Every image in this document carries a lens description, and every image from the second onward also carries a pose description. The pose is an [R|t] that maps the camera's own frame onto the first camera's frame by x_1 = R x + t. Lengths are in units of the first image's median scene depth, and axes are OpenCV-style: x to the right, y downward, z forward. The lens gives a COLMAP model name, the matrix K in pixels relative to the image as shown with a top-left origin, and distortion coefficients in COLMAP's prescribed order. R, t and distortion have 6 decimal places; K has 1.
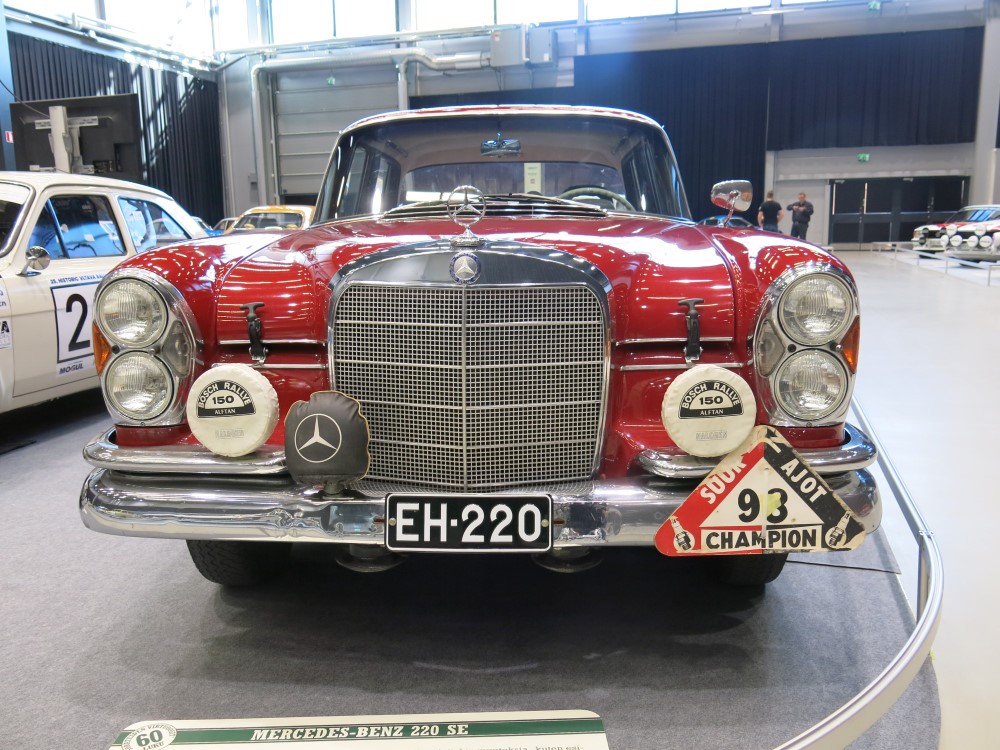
lens RADIAL K [[810.3, 0, 500.0], [0, 810.3, 375.0], [0, 0, 1]] dist [-0.012238, -0.002680]
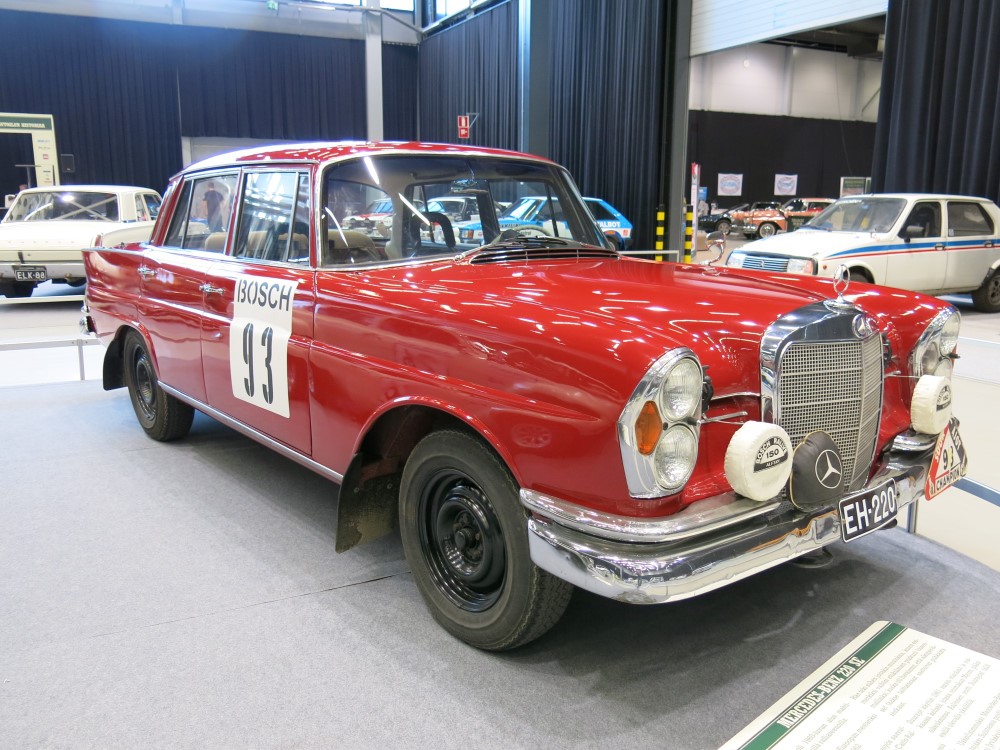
lens RADIAL K [[810.3, 0, 500.0], [0, 810.3, 375.0], [0, 0, 1]] dist [-0.012238, -0.002680]
pose [[0.749972, -0.117601, 0.650932, -1.213997], [0.104733, 0.992767, 0.058690, -0.168739], [-0.653125, 0.024158, 0.756864, 0.317794]]
